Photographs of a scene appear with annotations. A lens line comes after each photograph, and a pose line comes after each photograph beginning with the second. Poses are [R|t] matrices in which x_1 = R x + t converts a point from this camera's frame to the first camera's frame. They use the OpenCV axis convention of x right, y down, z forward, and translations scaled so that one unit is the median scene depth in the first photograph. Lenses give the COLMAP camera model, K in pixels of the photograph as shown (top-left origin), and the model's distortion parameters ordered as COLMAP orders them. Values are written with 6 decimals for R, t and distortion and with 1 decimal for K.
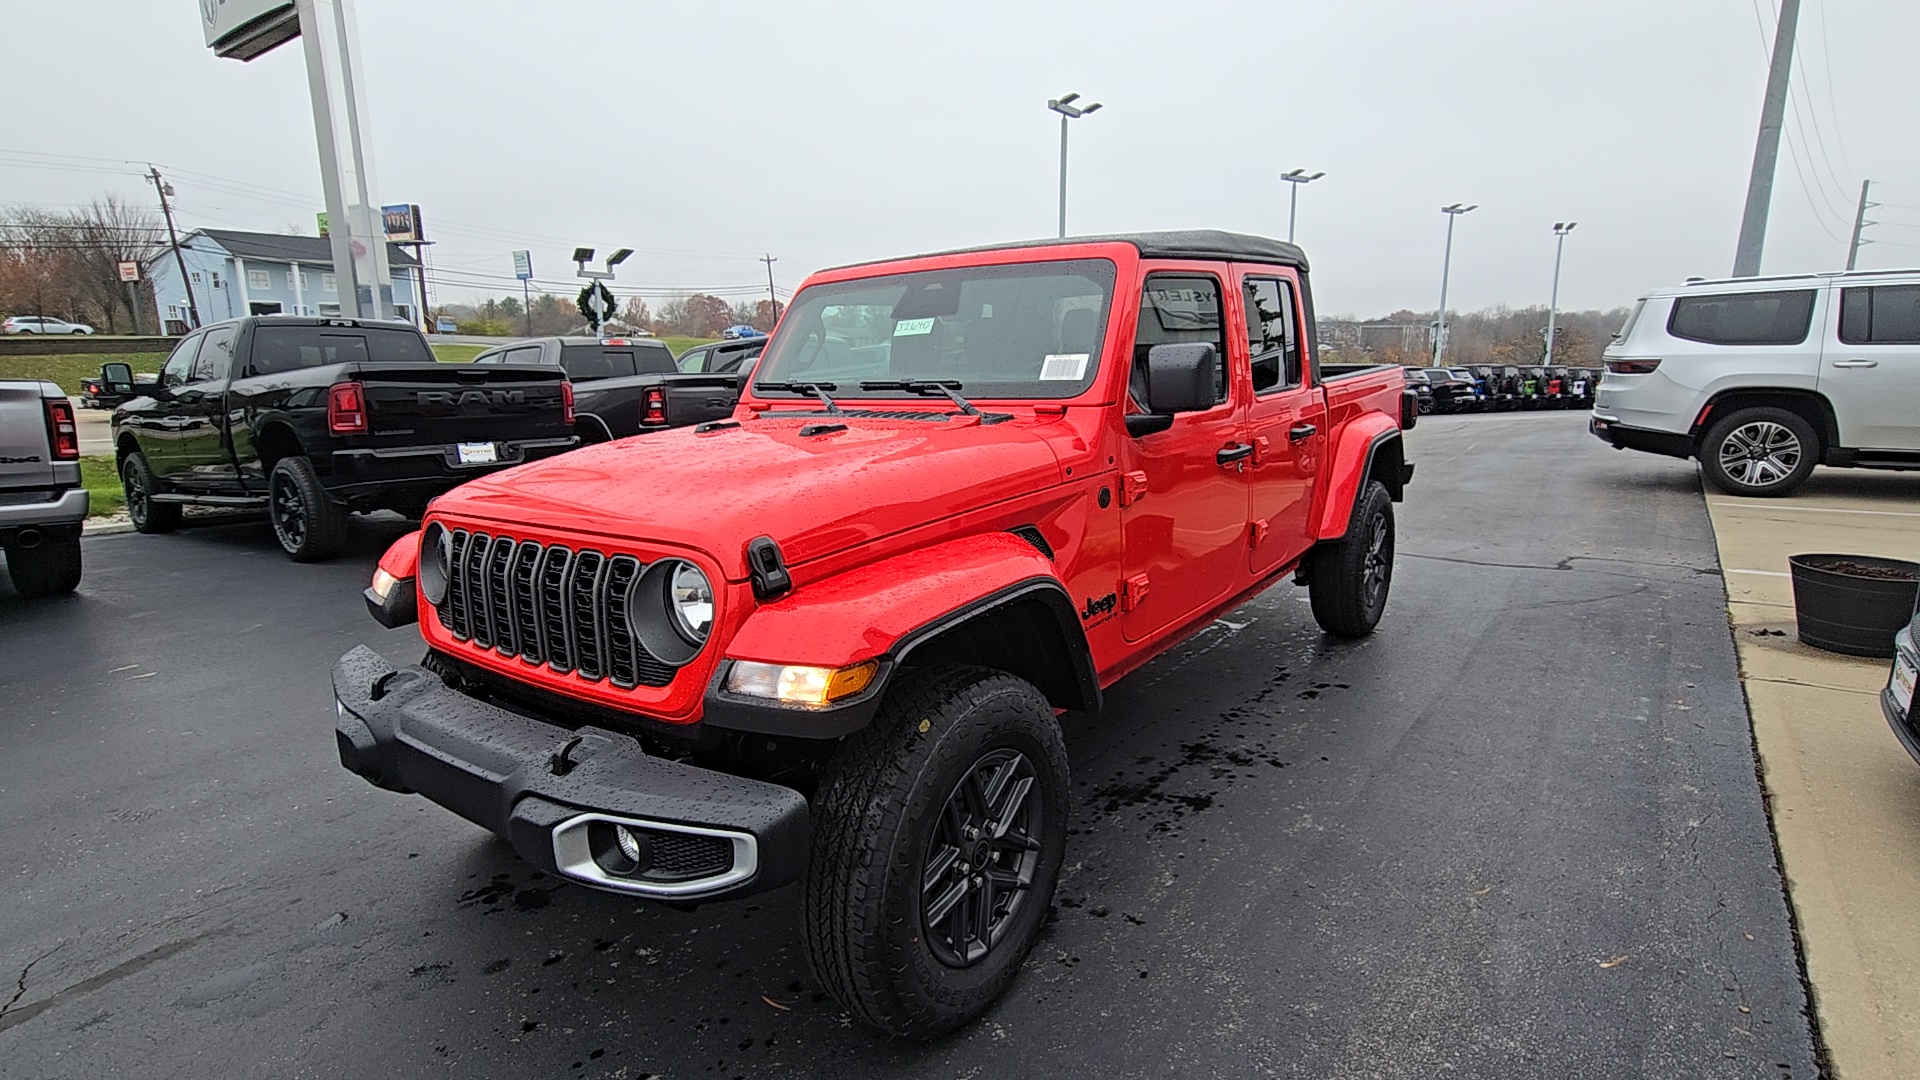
lens RADIAL K [[963.3, 0, 951.1], [0, 963.3, 546.9], [0, 0, 1]] dist [0.000155, -0.000547]
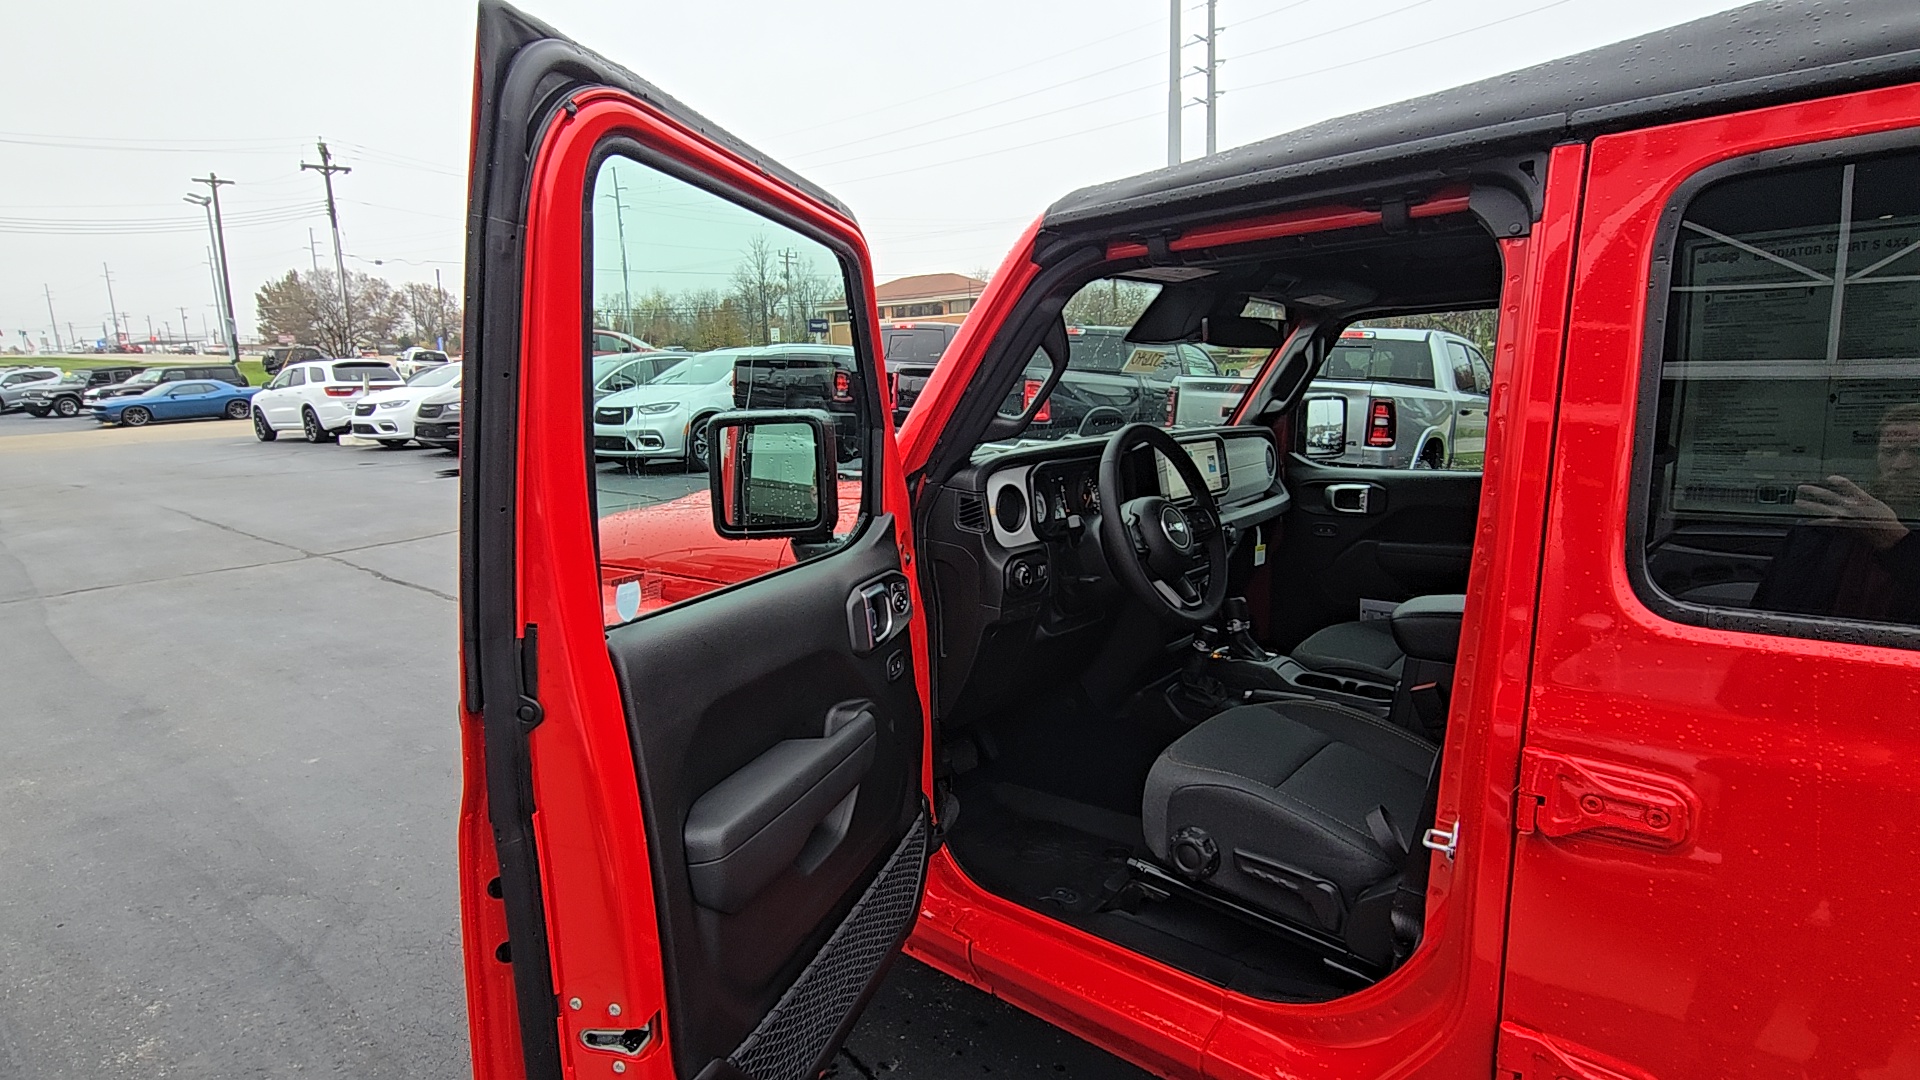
lens RADIAL K [[963.3, 0, 951.1], [0, 963.3, 546.9], [0, 0, 1]] dist [0.000155, -0.000547]
pose [[-0.043779, 0.199088, -0.979003, 0.365484], [-0.185195, 0.961341, 0.203778, -0.121309], [0.981726, 0.190228, -0.005217, 0.505220]]
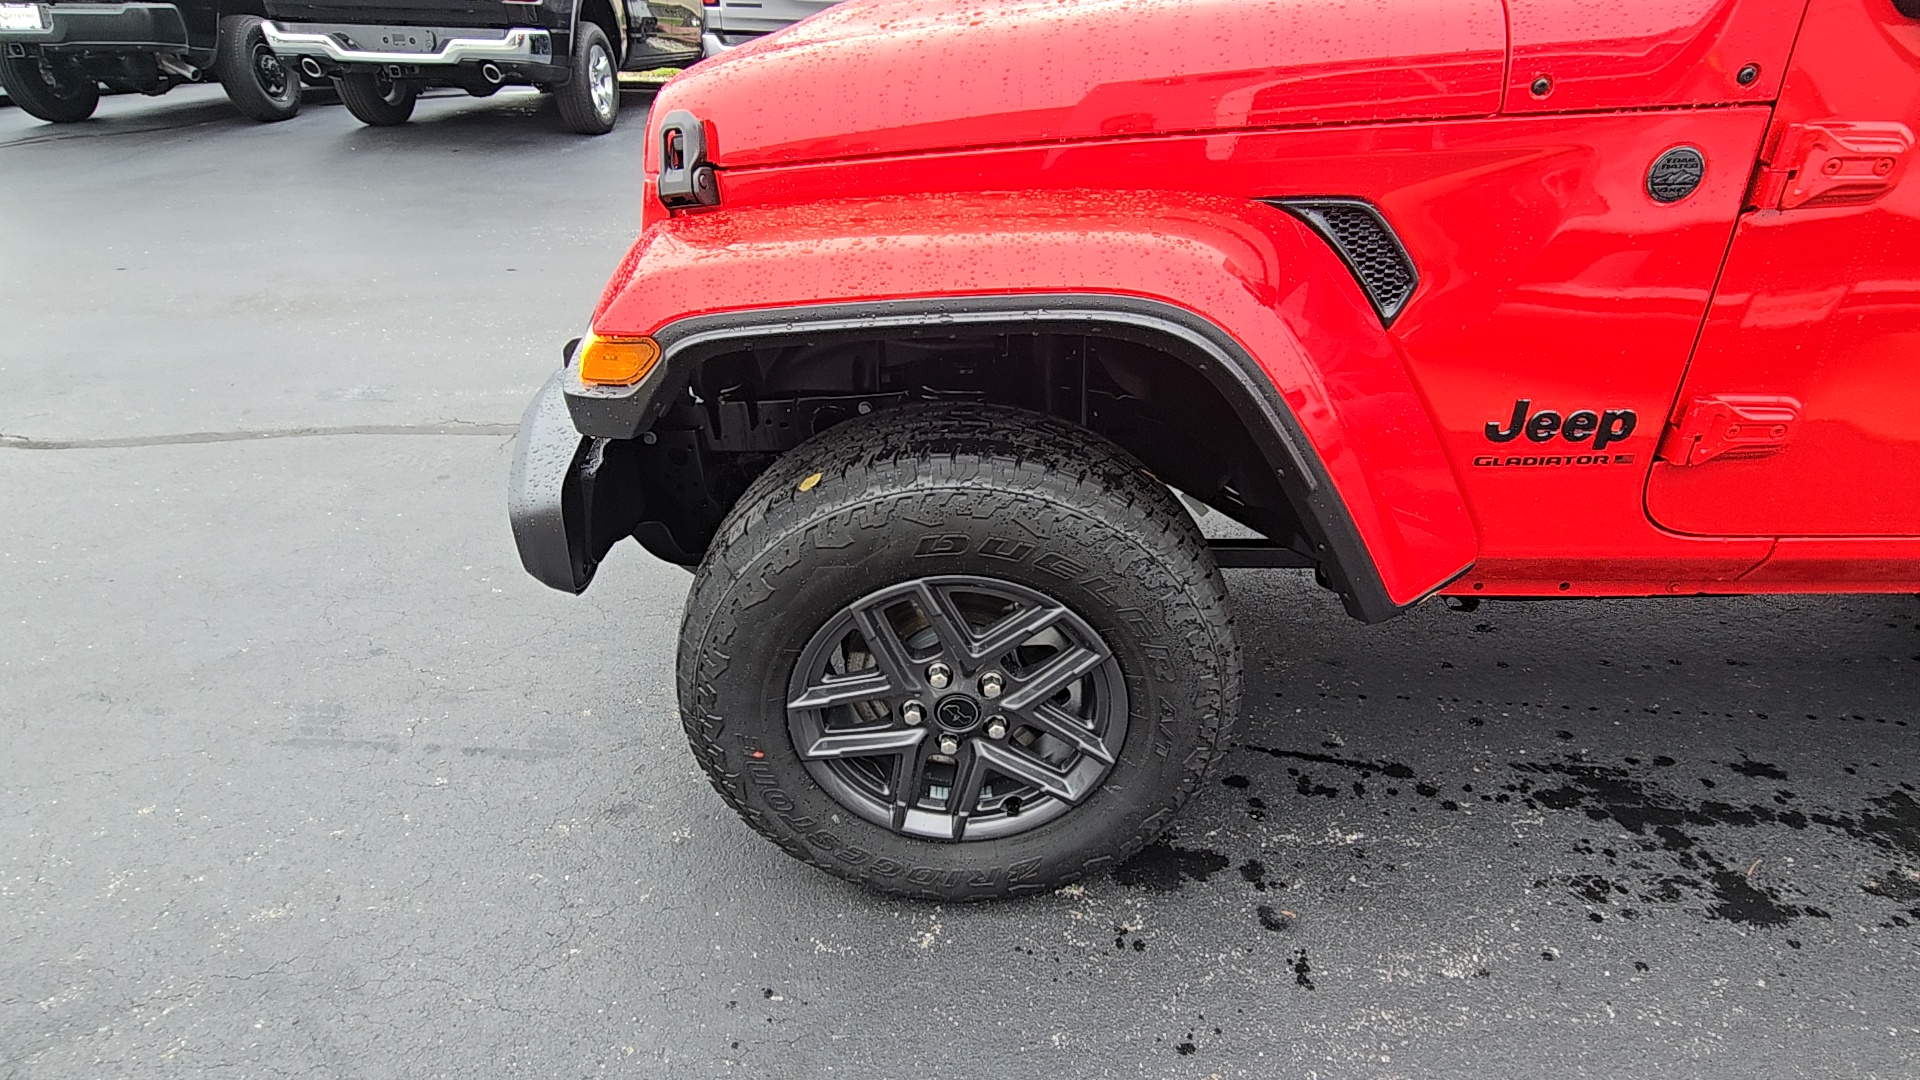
lens RADIAL K [[971.2, 0, 951.2], [0, 971.2, 540.2], [0, 0, 1]] dist [0.001165, -0.002306]
pose [[0.577922, 0.429366, -0.694011, 0.156820], [-0.156251, 0.892891, 0.422293, -0.018487], [0.800994, -0.135613, 0.583111, 0.239040]]
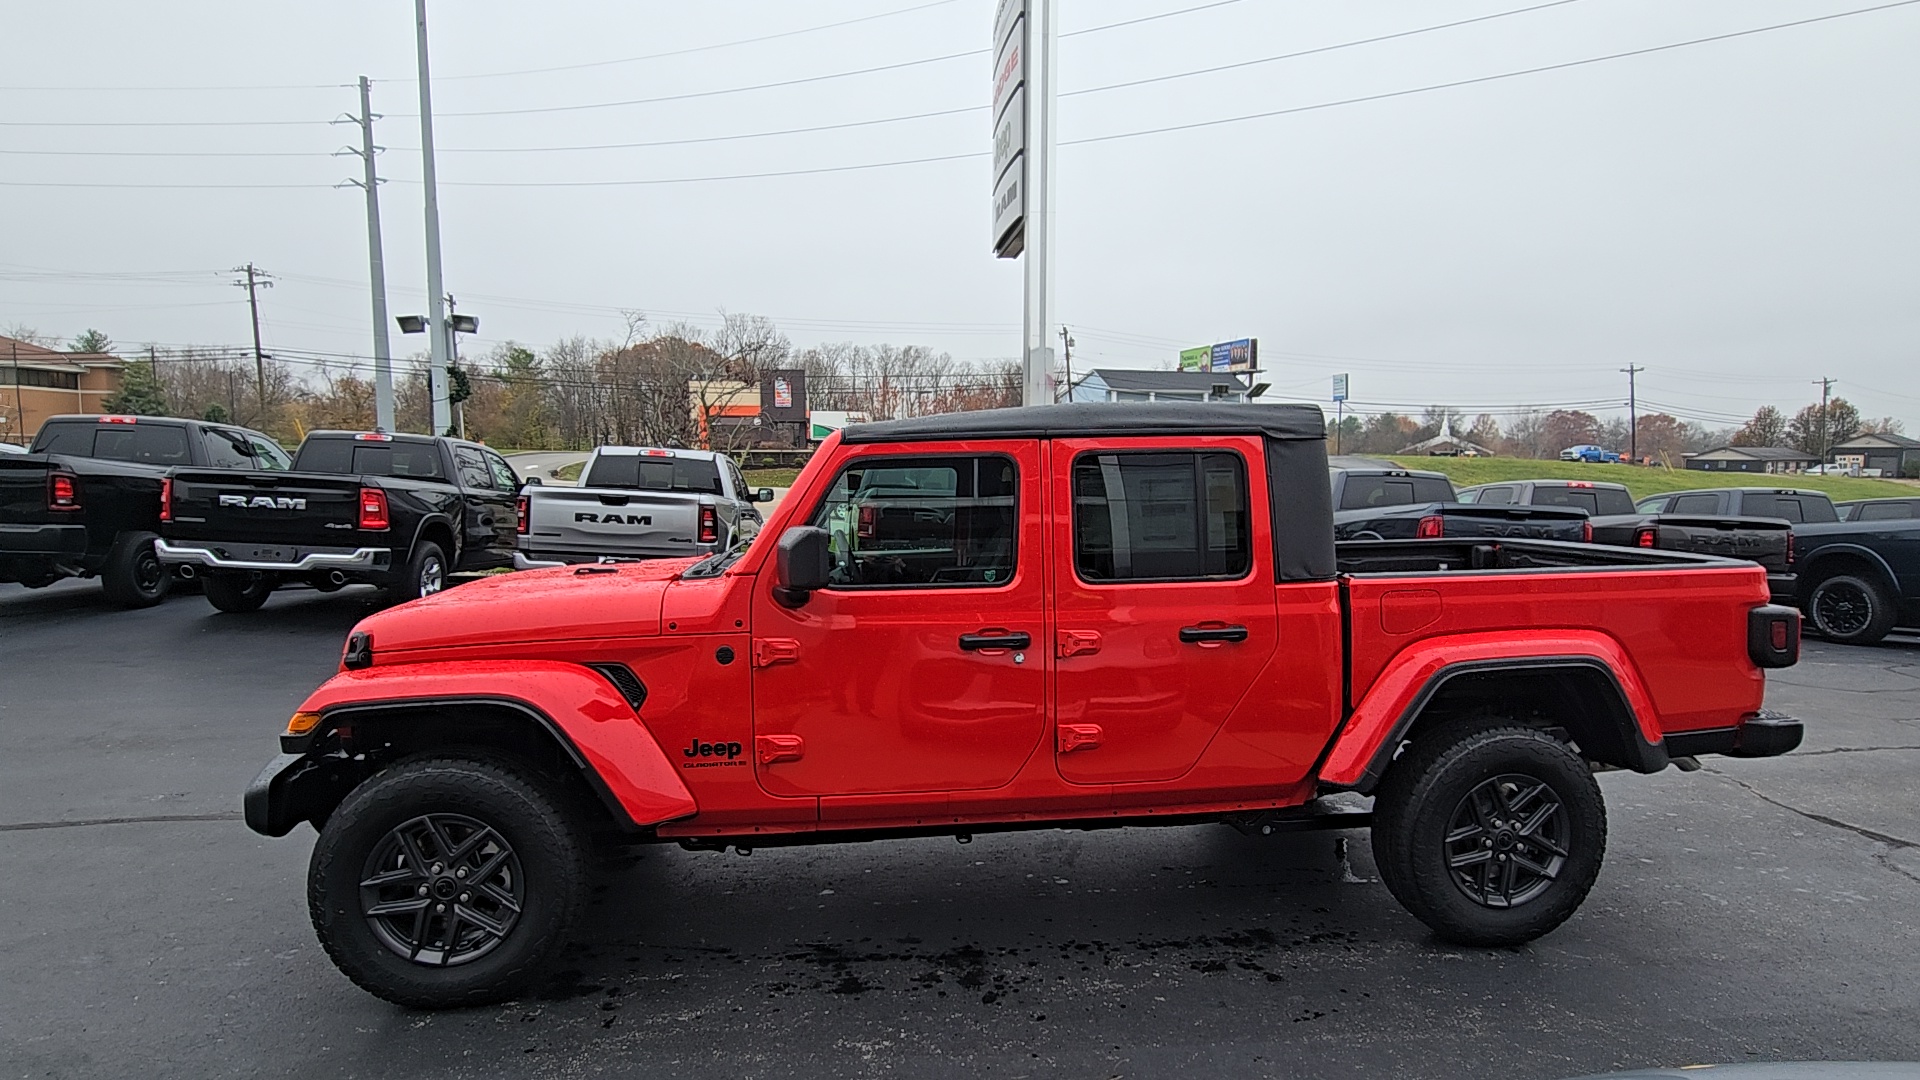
lens RADIAL K [[963.3, 0, 951.1], [0, 963.3, 546.9], [0, 0, 1]] dist [0.000155, -0.000547]
pose [[0.686167, 0.083314, -0.722657, 0.548322], [-0.167702, 0.984778, -0.045700, -0.080557], [0.707849, 0.152549, 0.689694, 0.182935]]
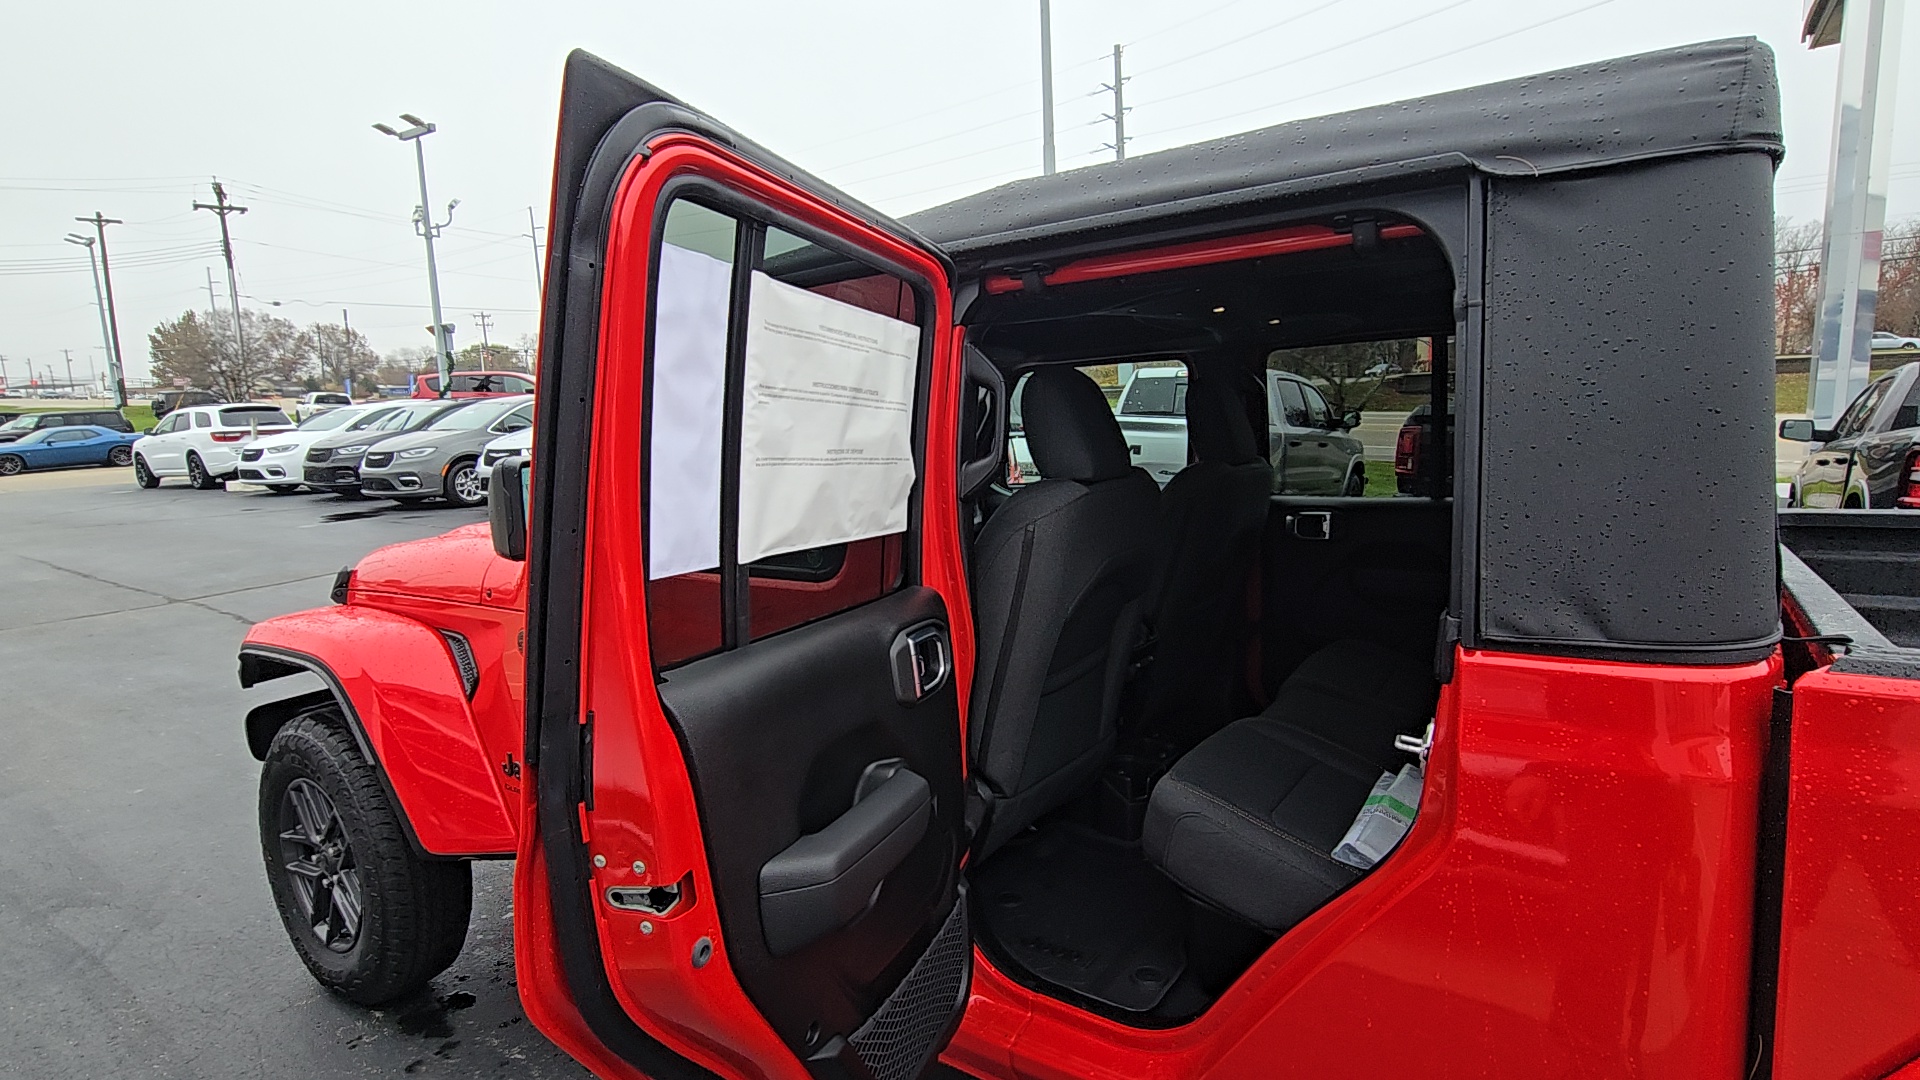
lens RADIAL K [[963.3, 0, 951.1], [0, 963.3, 546.9], [0, 0, 1]] dist [0.000155, -0.000547]
pose [[0.028612, 0.163401, -0.986145, 0.441009], [-0.176349, 0.971900, 0.155924, -0.147492], [0.983912, 0.169444, 0.056624, 0.609799]]
